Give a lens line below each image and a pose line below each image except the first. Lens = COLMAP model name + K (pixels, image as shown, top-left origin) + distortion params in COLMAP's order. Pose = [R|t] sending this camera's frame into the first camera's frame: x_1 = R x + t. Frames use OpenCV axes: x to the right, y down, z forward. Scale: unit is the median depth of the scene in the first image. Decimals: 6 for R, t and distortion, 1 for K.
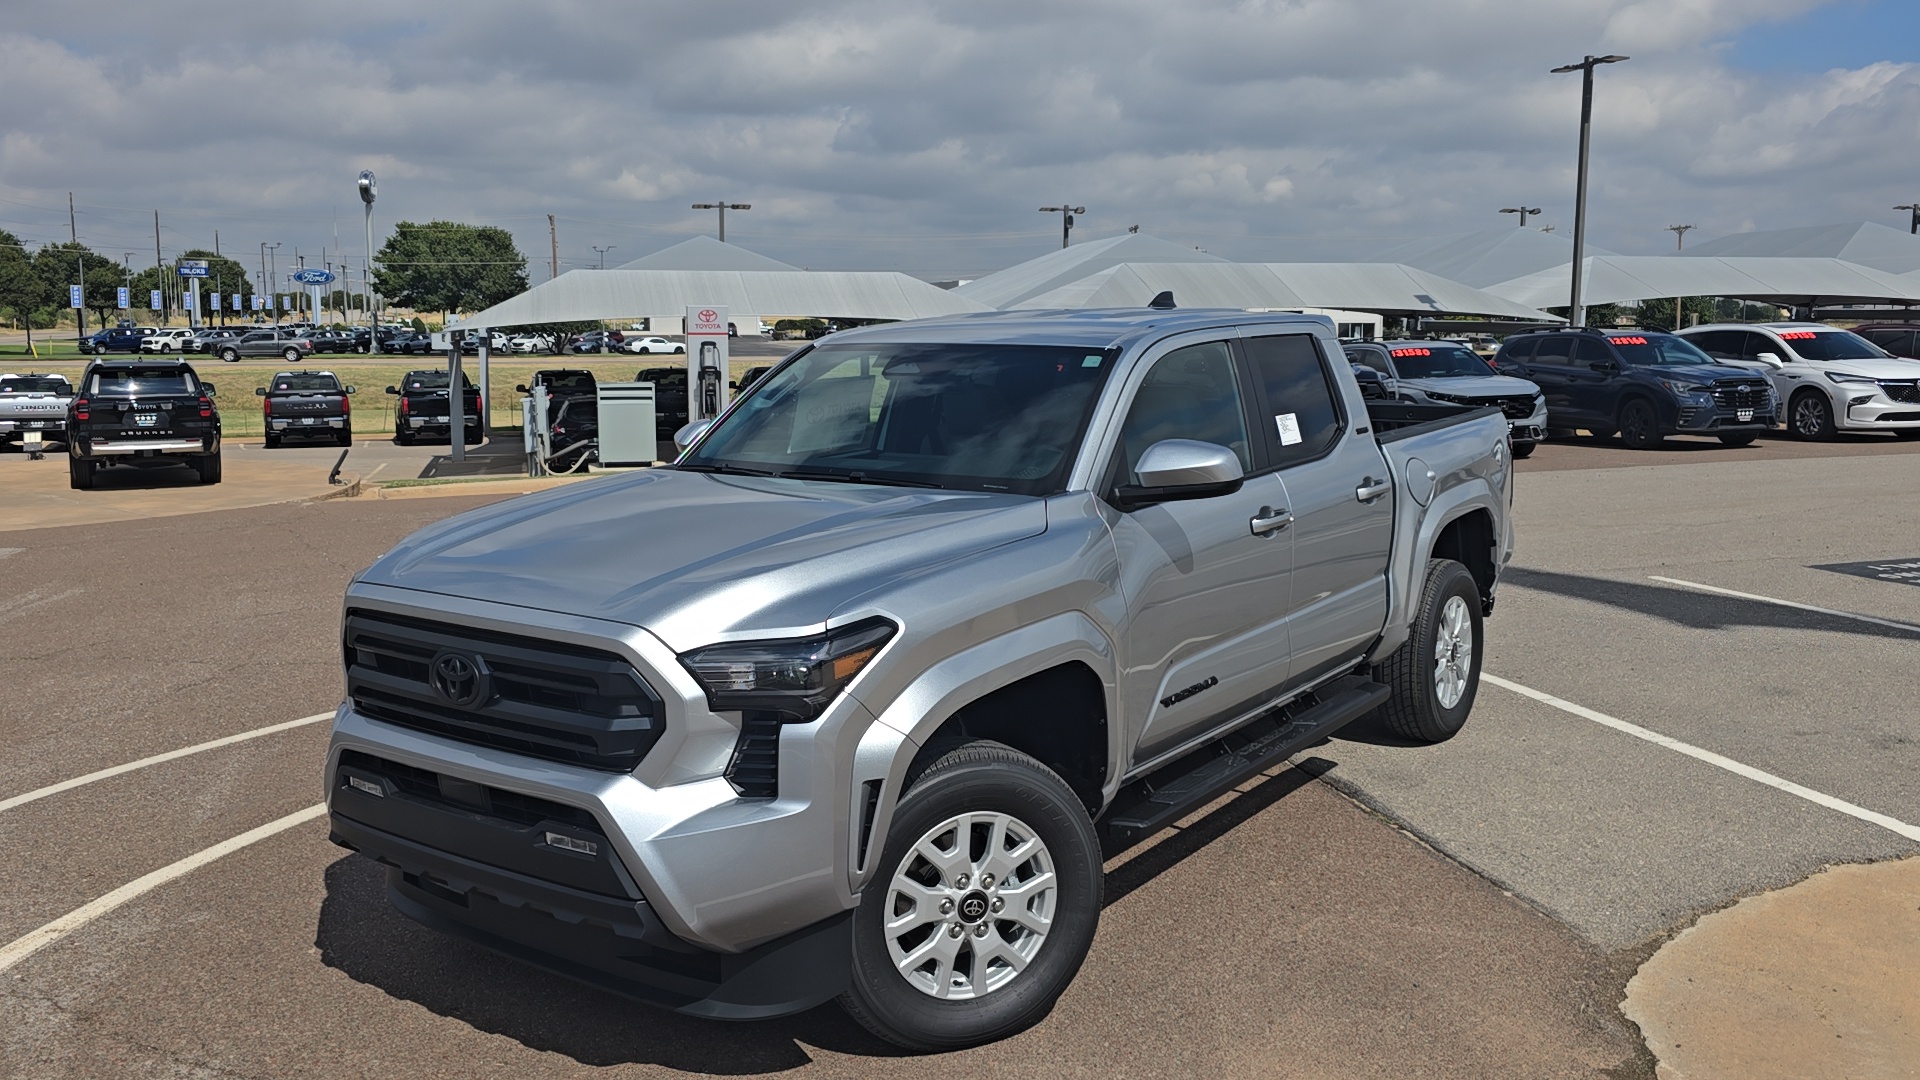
lens RADIAL K [[1593.6, 0, 963.1], [0, 1593.6, 551.5], [0, 0, 1]] dist [0.005532, 0.007161]
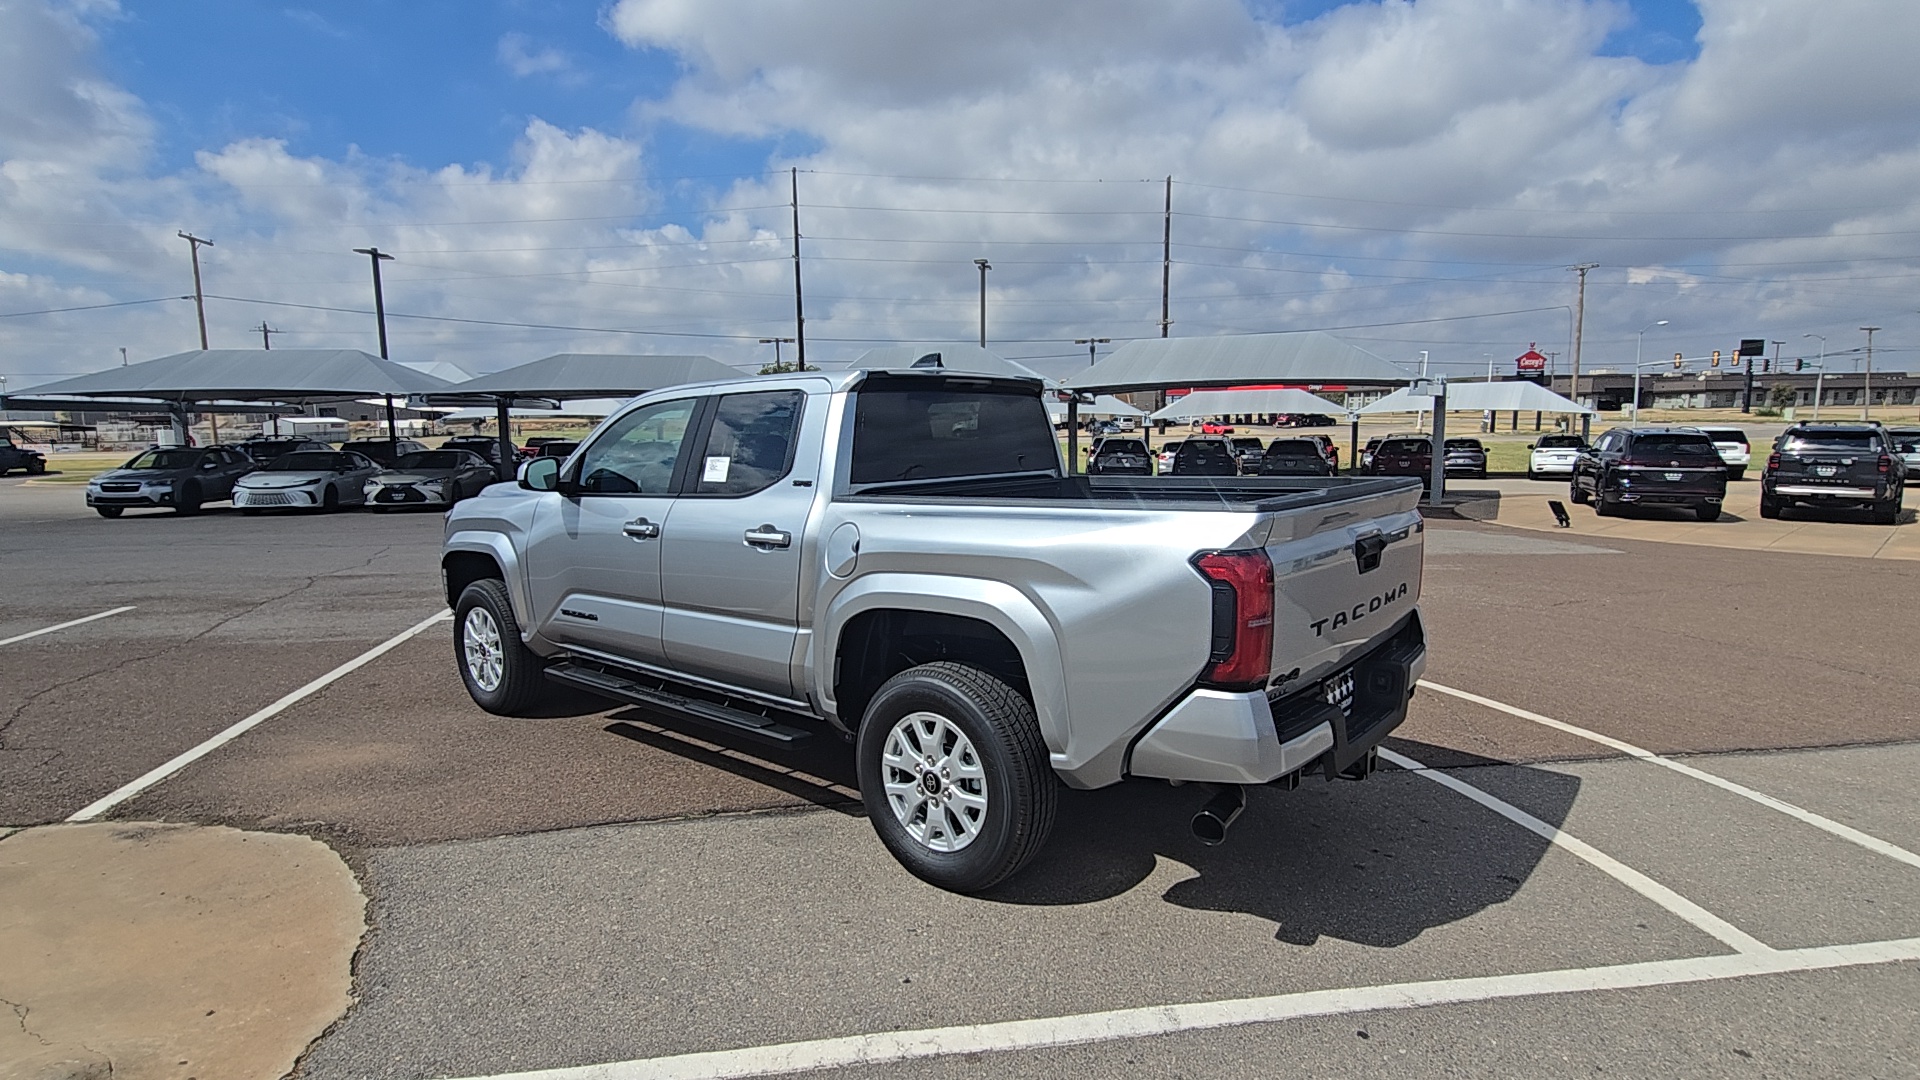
lens RADIAL K [[968.6, 0, 944.3], [0, 968.6, 555.2], [0, 0, 1]] dist [0.000409, -0.000139]
pose [[-0.083111, 0.146095, -0.985773, 0.747655], [-0.129897, 0.979168, 0.156068, -0.122162], [0.988038, 0.141020, -0.062402, 0.982409]]
